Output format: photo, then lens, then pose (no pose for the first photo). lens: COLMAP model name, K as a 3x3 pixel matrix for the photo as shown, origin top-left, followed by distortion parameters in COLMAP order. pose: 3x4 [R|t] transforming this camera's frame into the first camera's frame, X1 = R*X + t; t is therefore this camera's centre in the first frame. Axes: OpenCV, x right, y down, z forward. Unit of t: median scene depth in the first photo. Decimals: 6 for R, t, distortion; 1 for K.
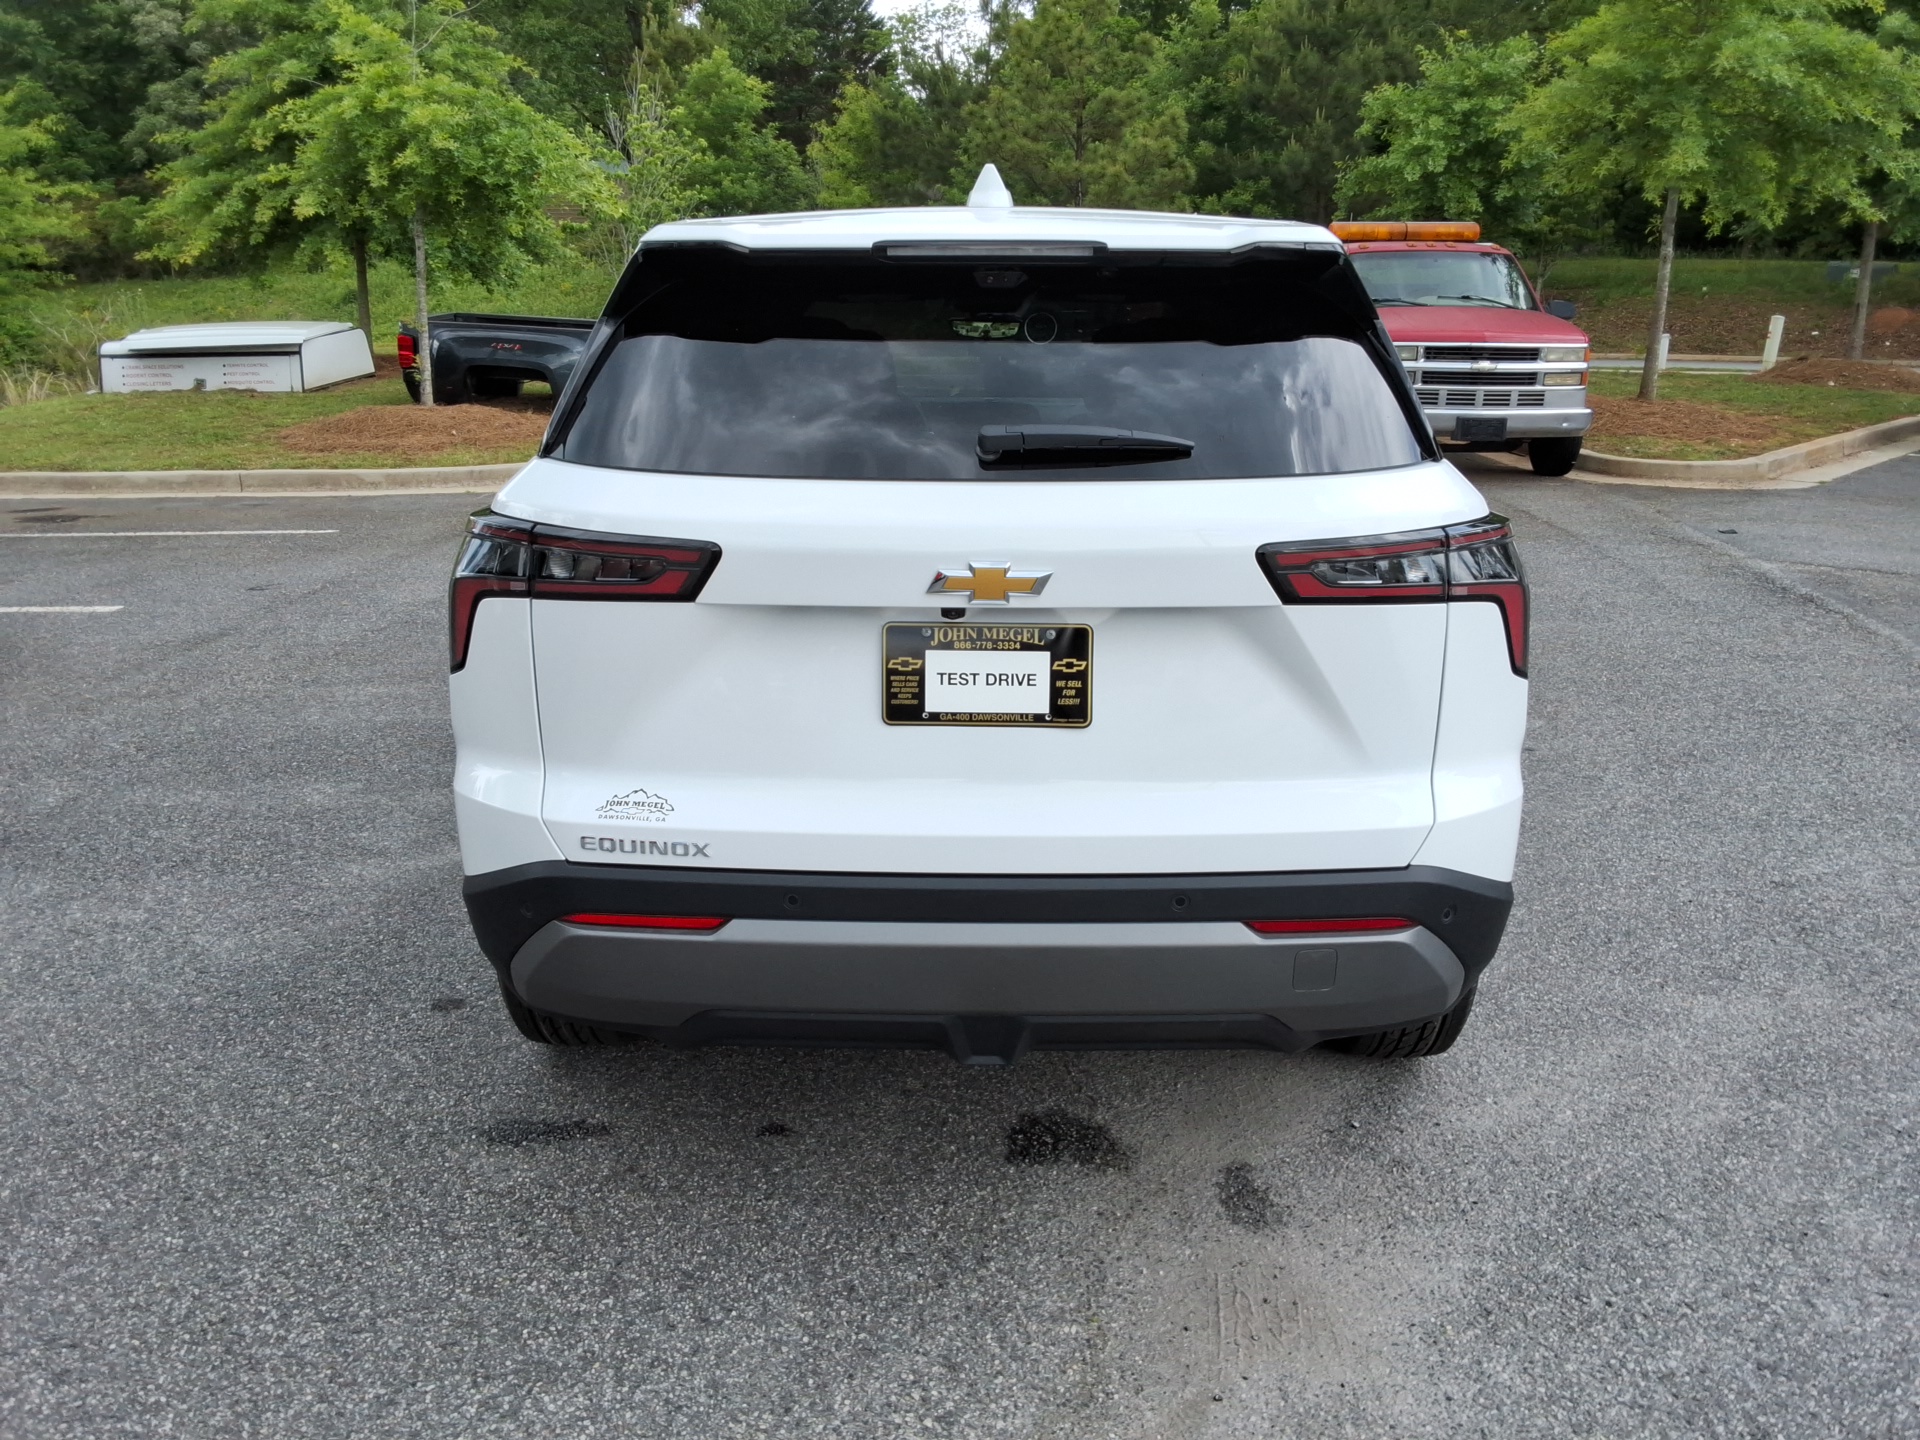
lens RADIAL K [[1559.3, 0, 975.4], [0, 1559.3, 691.3], [0, 0, 1]] dist [0.127421, -0.208709]
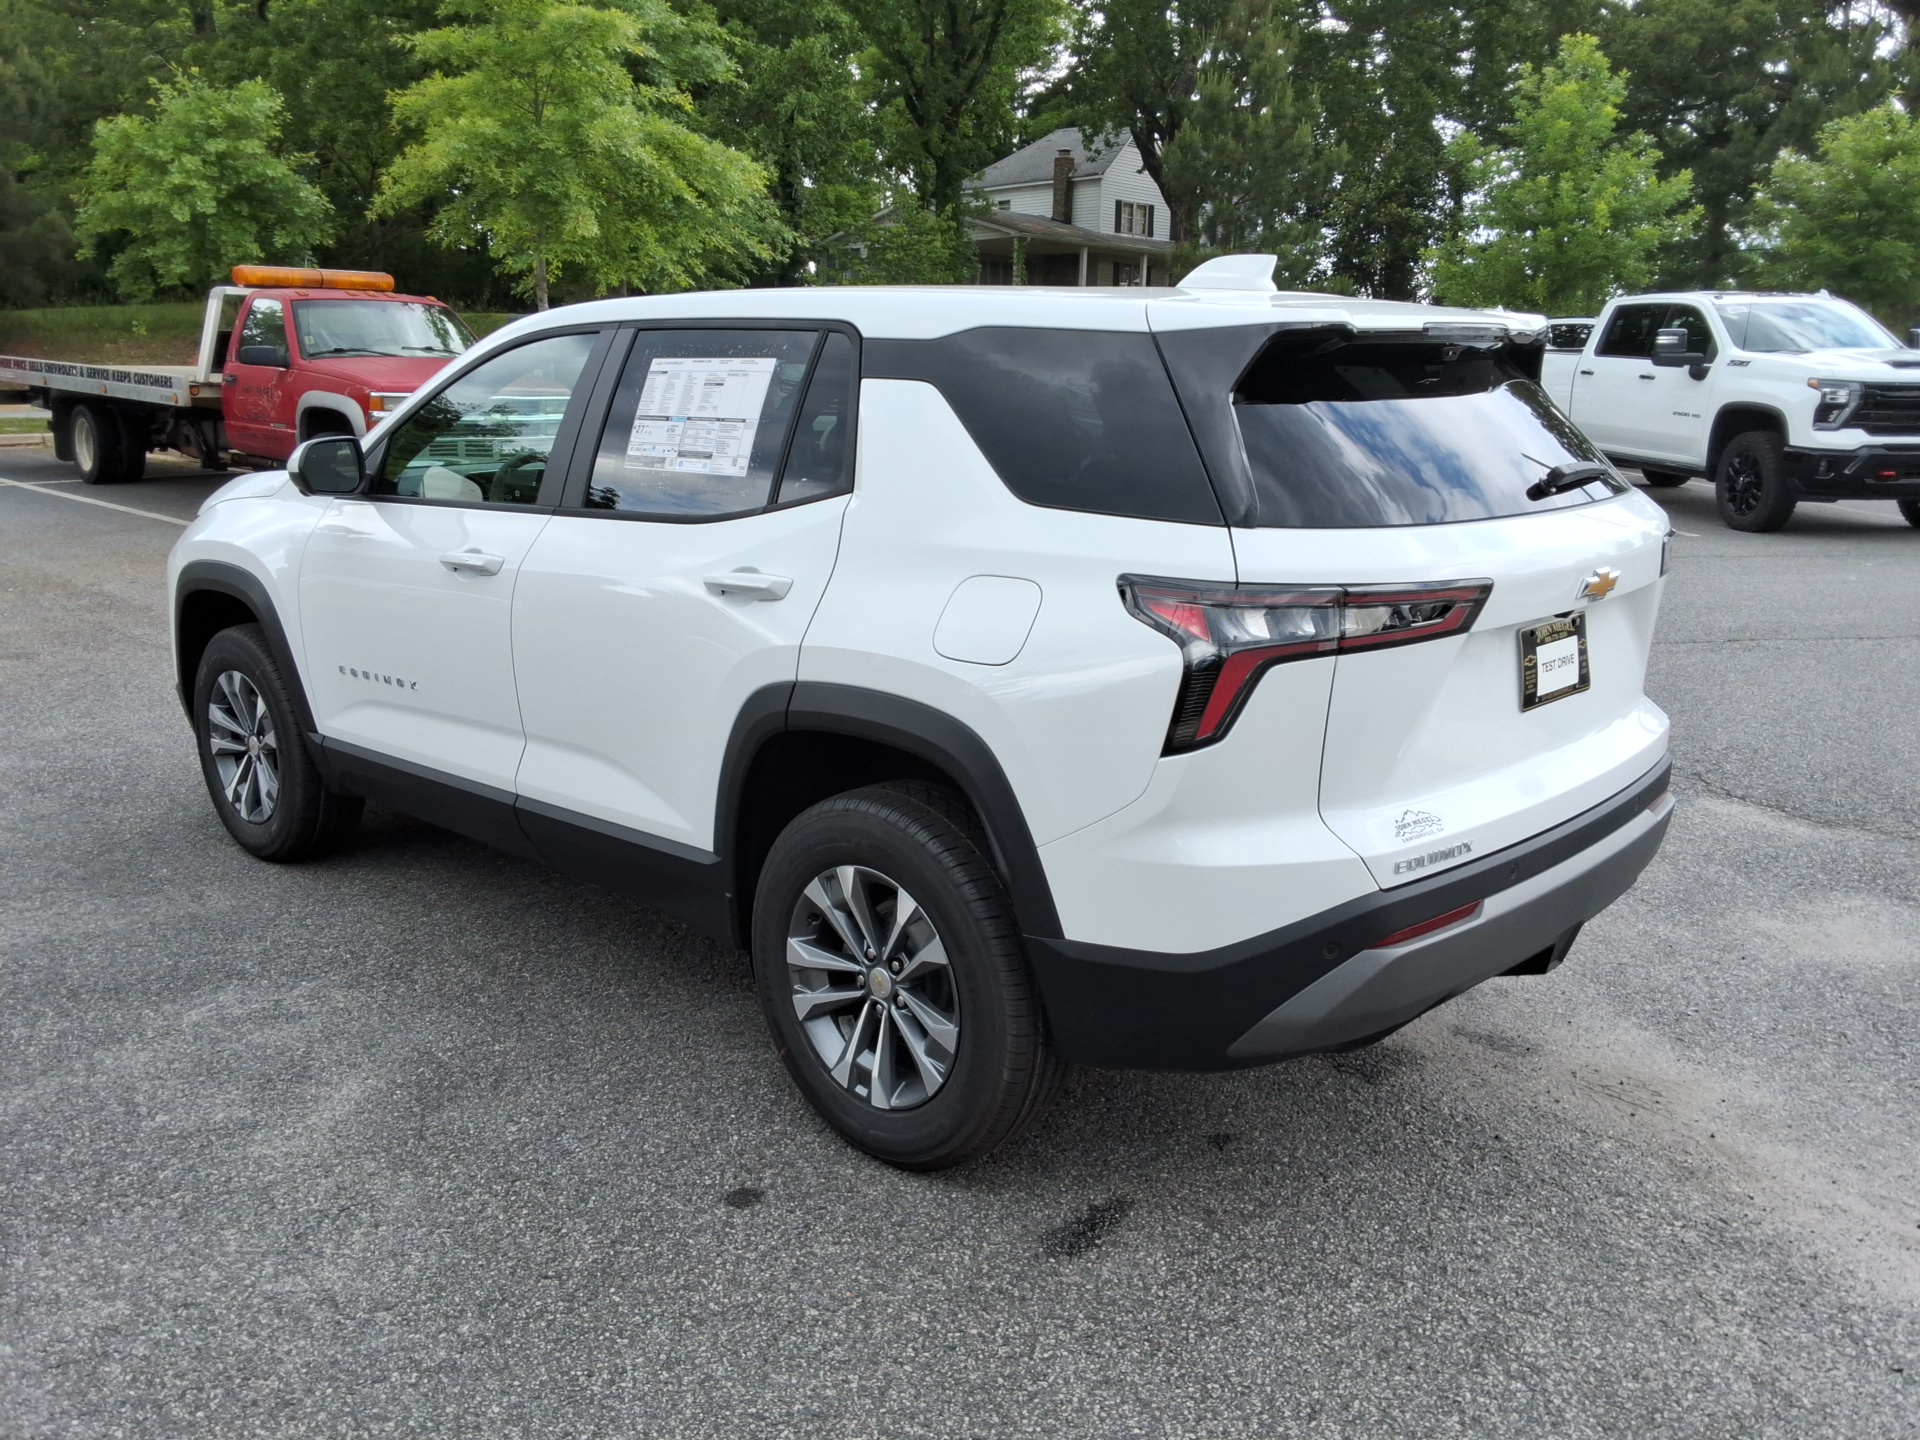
lens RADIAL K [[1559.3, 0, 975.4], [0, 1559.3, 691.3], [0, 0, 1]] dist [0.127421, -0.208709]
pose [[0.666020, -0.159021, 0.728786, -0.199218], [0.178750, 0.982570, 0.051041, -0.021647], [-0.724200, 0.096276, 0.682836, 0.073857]]
